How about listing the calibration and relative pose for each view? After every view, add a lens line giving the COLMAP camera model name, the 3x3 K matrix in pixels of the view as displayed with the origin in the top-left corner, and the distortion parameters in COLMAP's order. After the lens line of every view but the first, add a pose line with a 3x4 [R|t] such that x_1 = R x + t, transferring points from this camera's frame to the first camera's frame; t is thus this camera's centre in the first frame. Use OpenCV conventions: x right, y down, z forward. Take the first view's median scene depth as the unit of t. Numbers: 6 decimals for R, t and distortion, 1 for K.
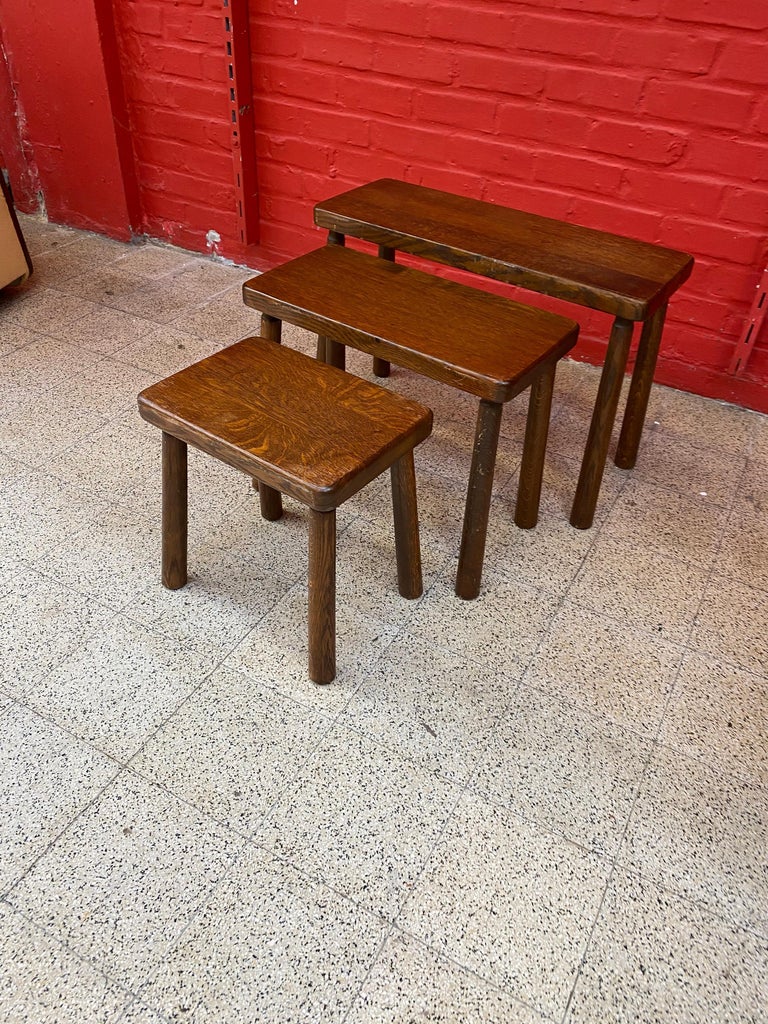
lens RADIAL K [[792.0, 0, 377.3], [0, 792.0, 513.7], [0, 0, 1]] dist [0.007665, -0.011575]
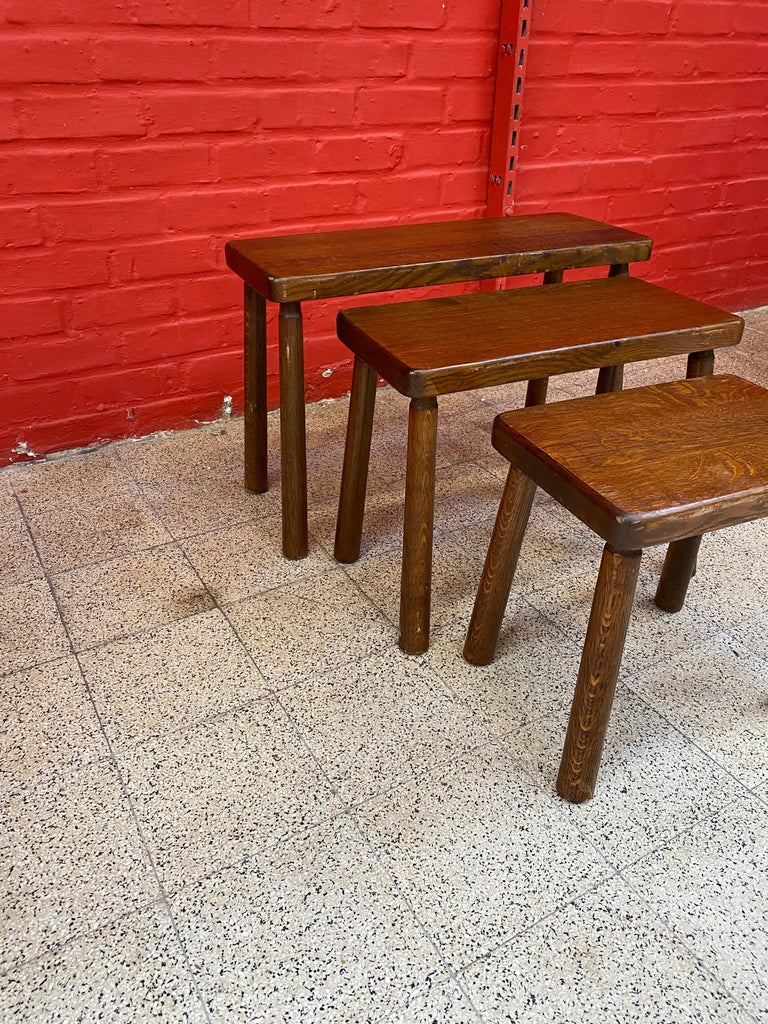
lens RADIAL K [[792.0, 0, 389.0], [0, 792.0, 506.2], [0, 0, 1]] dist [0.007665, -0.011575]
pose [[0.503660, -0.470758, 0.724371, -0.576739], [0.554492, 0.819138, 0.146803, -0.240885], [-0.662469, 0.327719, 0.673599, 0.468225]]
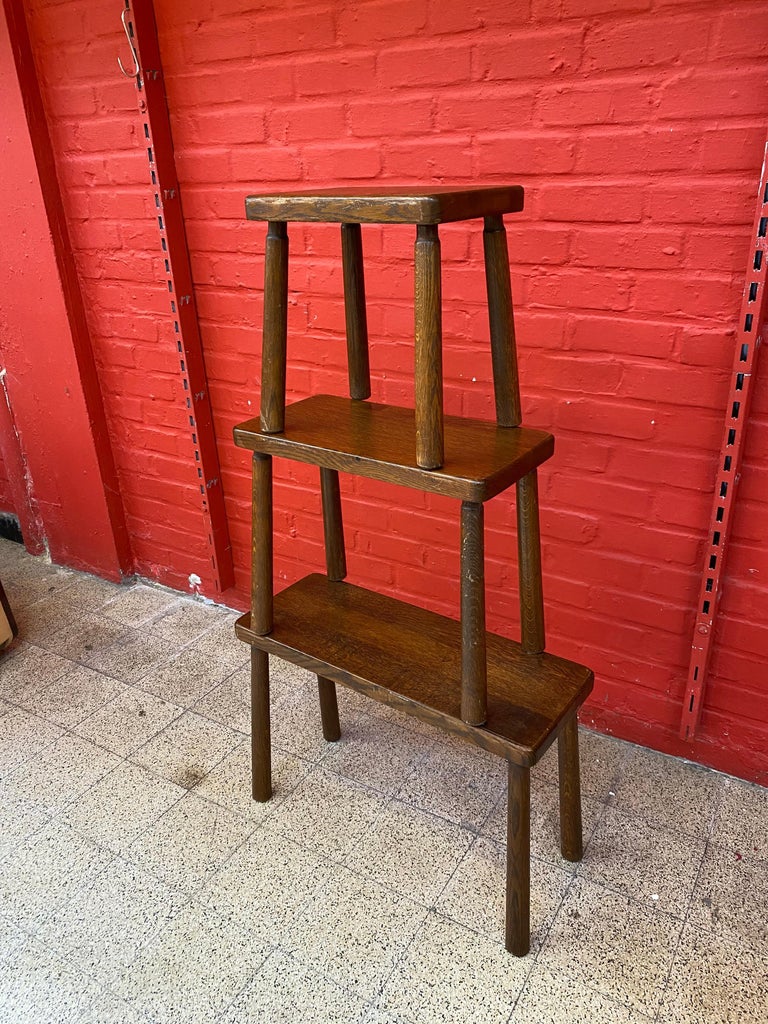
lens RADIAL K [[792.0, 0, 385.8], [0, 792.0, 502.4], [0, 0, 1]] dist [0.007665, -0.011575]
pose [[0.996069, -0.057319, -0.067538, 0.180395], [0.037767, 0.964458, -0.261522, -0.232677], [0.080128, 0.257943, 0.962832, -0.037187]]
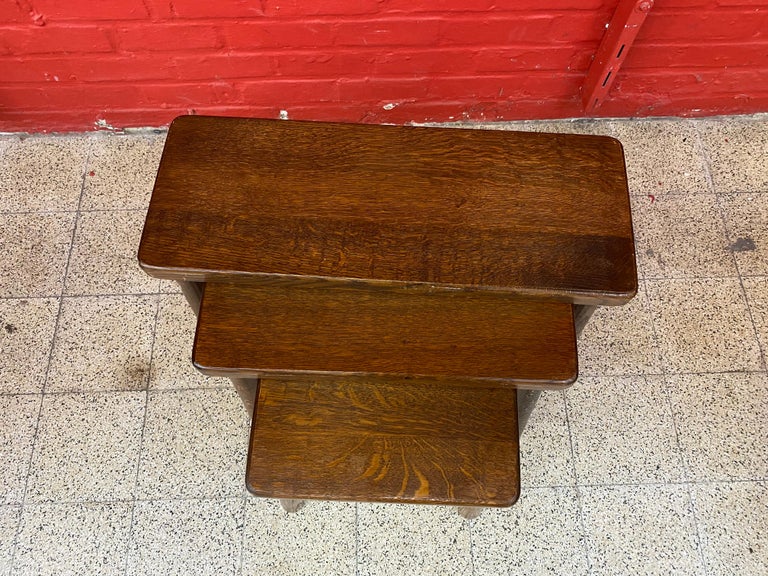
lens RADIAL K [[594.0, 0, 385.8], [0, 594.0, 285.6], [0, 0, 1]] dist [0.007665, -0.011575]
pose [[0.857435, -0.490853, 0.154492, 0.014969], [0.353886, 0.780418, 0.515473, -0.510737], [-0.373590, -0.387312, 0.842864, 0.422126]]
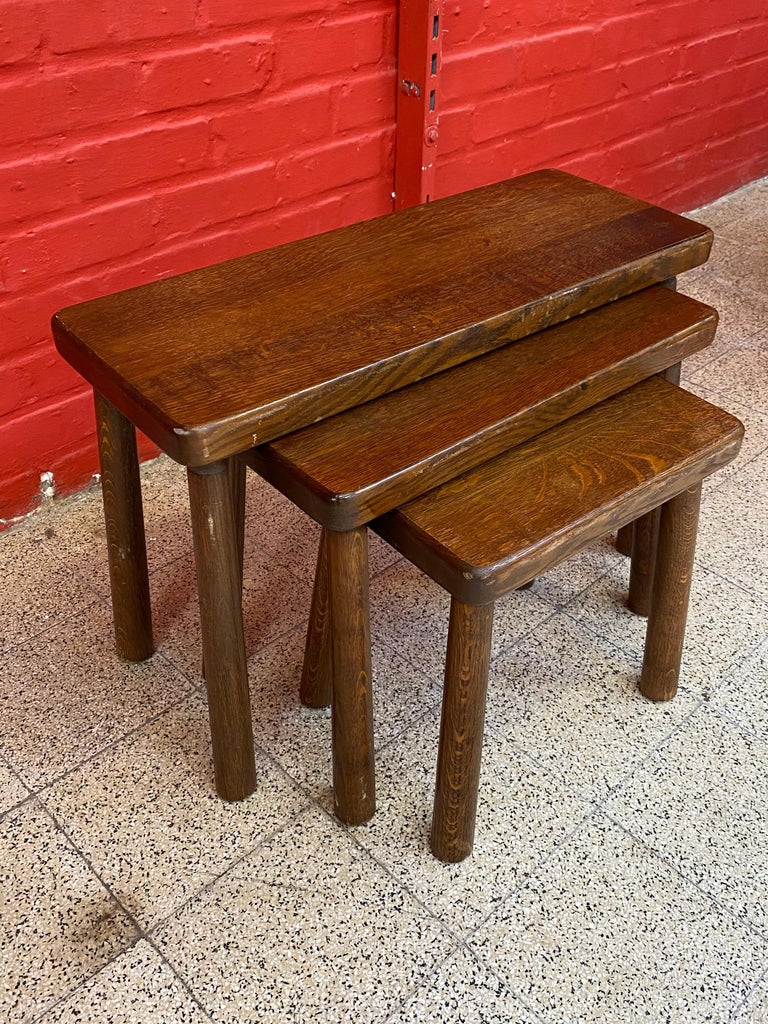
lens RADIAL K [[969.5, 0, 394.9], [0, 969.5, 493.1], [0, 0, 1]] dist [0.002664, 0.000000]
pose [[0.282870, -0.613334, 0.737432, -0.386205], [0.600191, 0.712895, 0.362700, -0.431872], [-0.748168, 0.340003, 0.569774, 0.589121]]
